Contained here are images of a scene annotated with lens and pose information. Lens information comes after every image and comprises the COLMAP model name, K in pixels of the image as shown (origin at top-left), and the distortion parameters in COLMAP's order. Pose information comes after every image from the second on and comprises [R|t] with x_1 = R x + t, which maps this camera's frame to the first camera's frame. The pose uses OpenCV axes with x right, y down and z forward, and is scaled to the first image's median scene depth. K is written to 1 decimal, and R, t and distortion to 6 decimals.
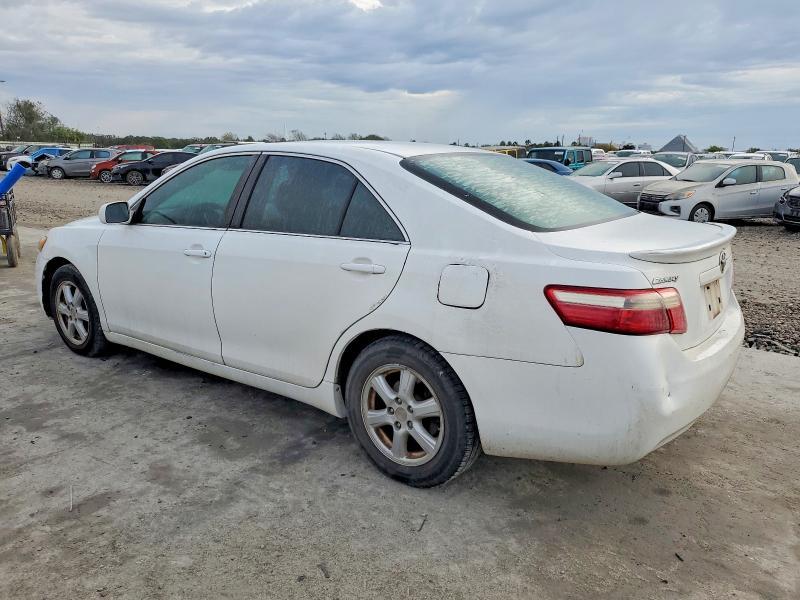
lens RADIAL K [[619.7, 0, 392.0], [0, 619.7, 314.2], [0, 0, 1]] dist [0.011509, 0.010347]
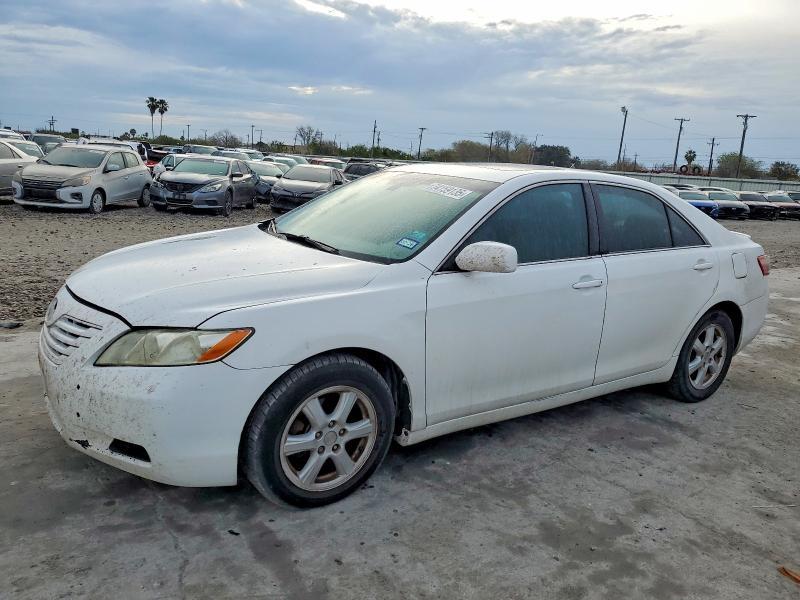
lens RADIAL K [[619.7, 0, 392.0], [0, 619.7, 314.2], [0, 0, 1]] dist [0.011509, 0.010347]
pose [[0.329412, -0.216465, 0.919038, -1.393263], [0.177864, 0.970165, 0.164755, -0.282849], [-0.927282, 0.109192, 0.358085, 0.984757]]
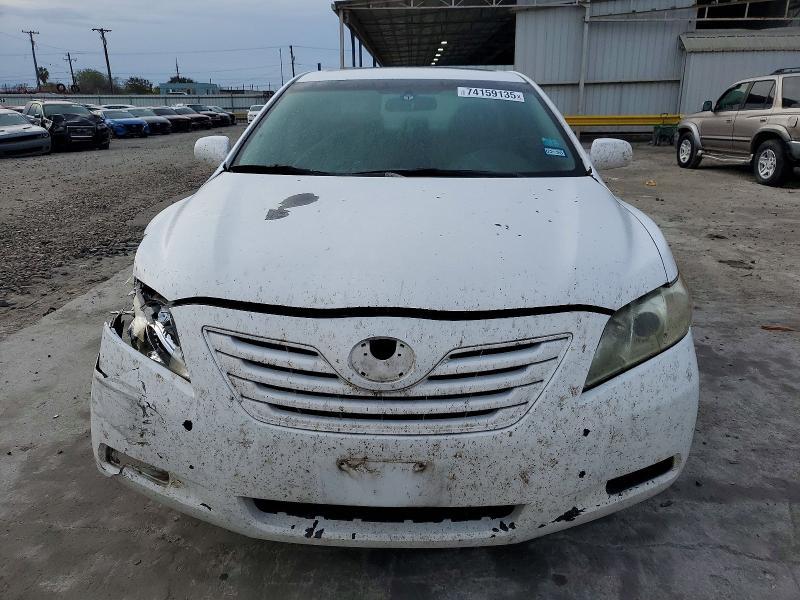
lens RADIAL K [[619.7, 0, 392.0], [0, 619.7, 314.2], [0, 0, 1]] dist [0.011509, 0.010347]
pose [[-0.570502, -0.274859, 0.773938, -1.101015], [0.202382, 0.866231, 0.456821, -0.466803], [-0.795971, 0.417248, -0.438560, 1.910473]]
